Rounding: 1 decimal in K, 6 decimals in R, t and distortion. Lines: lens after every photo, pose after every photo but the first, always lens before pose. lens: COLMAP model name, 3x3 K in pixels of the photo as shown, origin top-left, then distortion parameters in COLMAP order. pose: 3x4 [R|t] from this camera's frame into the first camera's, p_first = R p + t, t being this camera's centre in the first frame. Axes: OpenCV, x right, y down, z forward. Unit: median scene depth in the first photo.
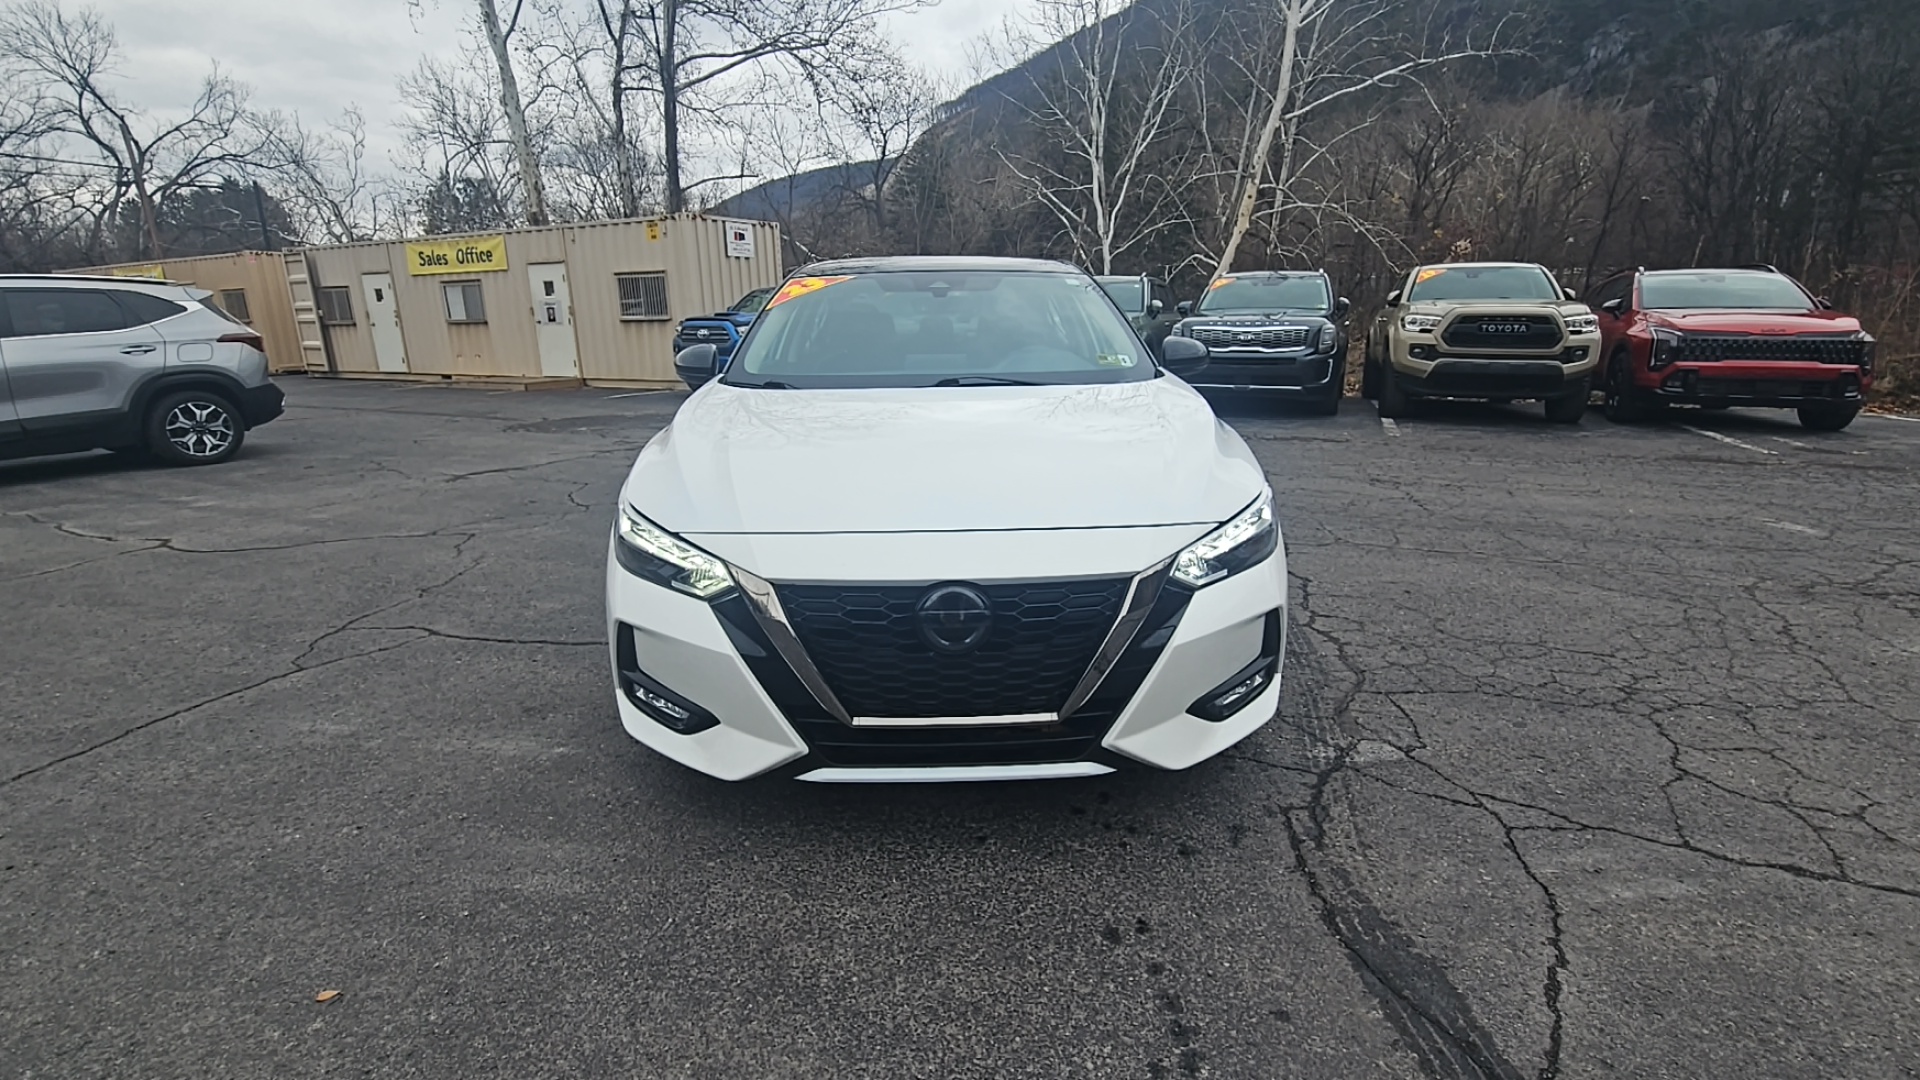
lens RADIAL K [[858.6, 0, 951.1], [0, 858.6, 534.4], [0, 0, 1]] dist [0.016596, -0.010685]
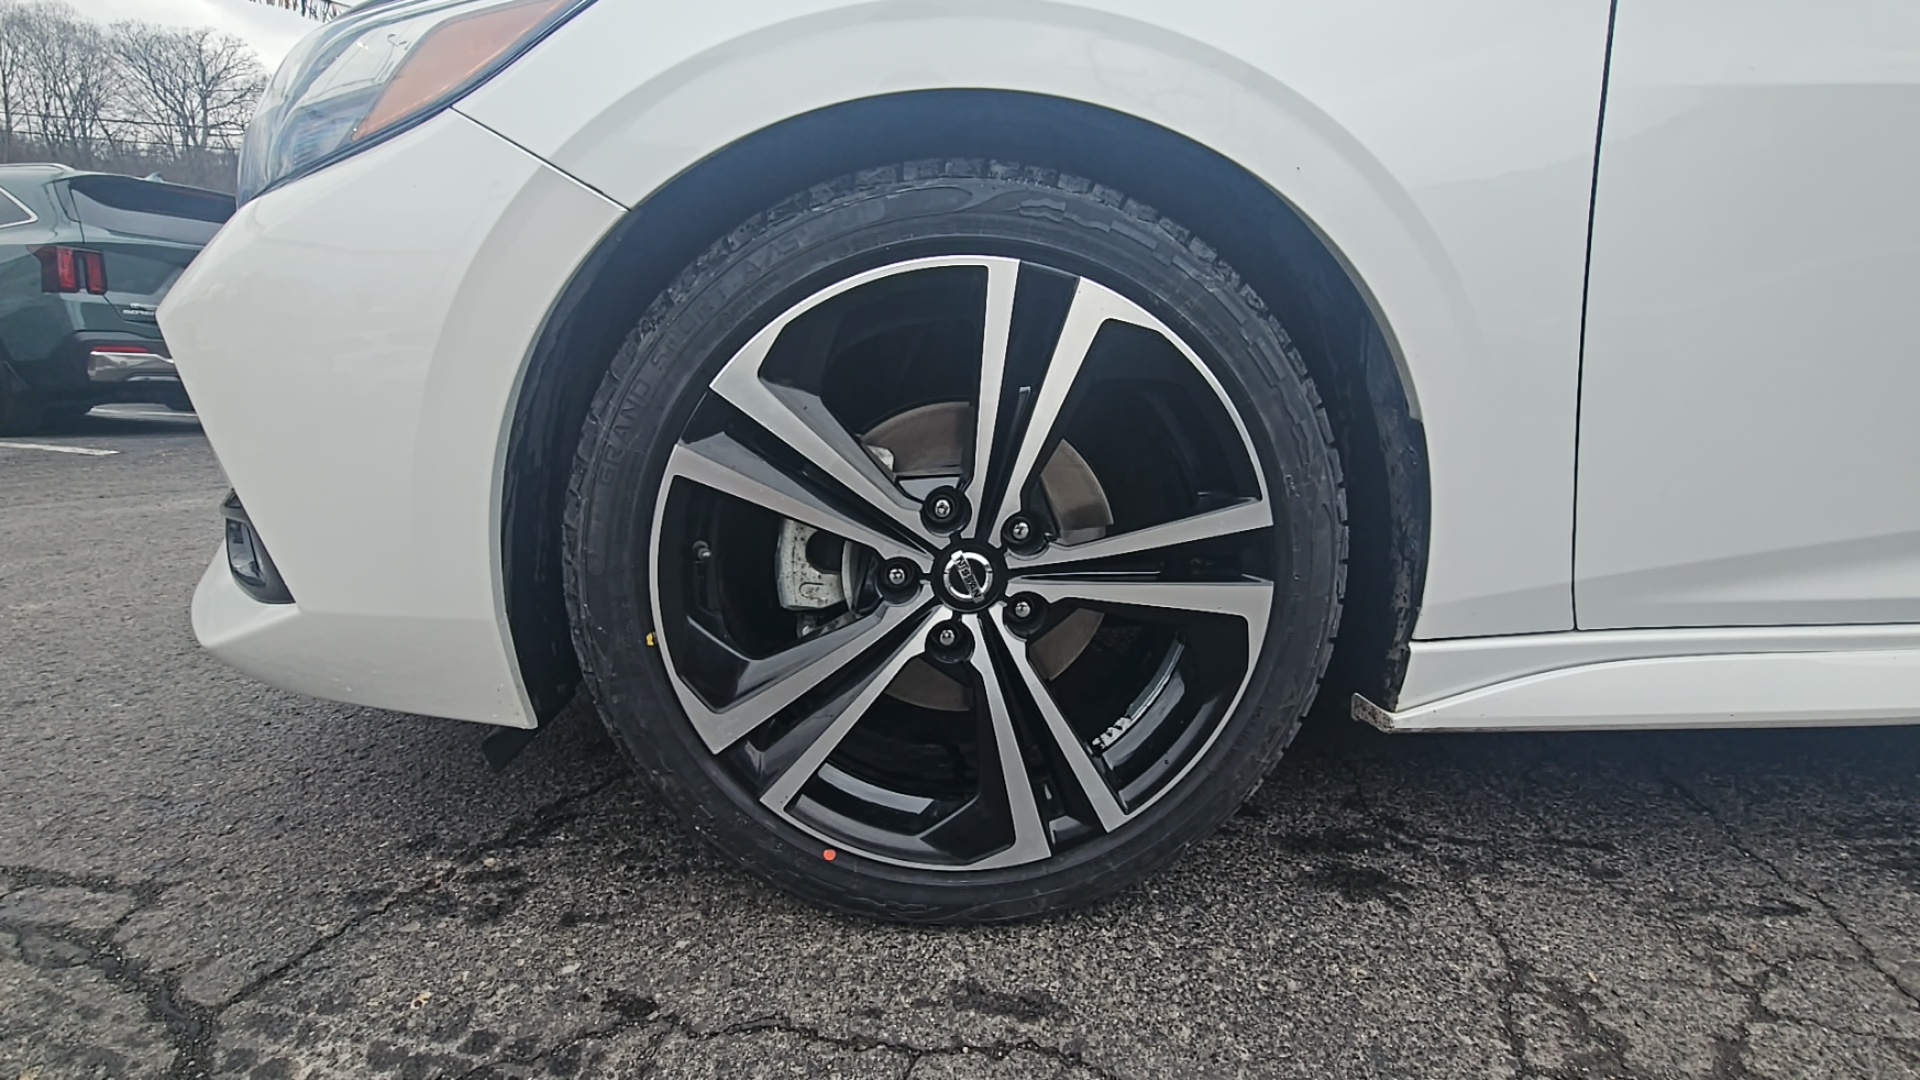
lens RADIAL K [[858.6, 0, 965.1], [0, 858.6, 532.7], [0, 0, 1]] dist [0.016596, -0.010685]
pose [[0.050777, 0.184174, -0.981581, 0.173419], [-0.262138, 0.950847, 0.164846, 0.004613], [0.963694, 0.248939, 0.096560, 0.295545]]
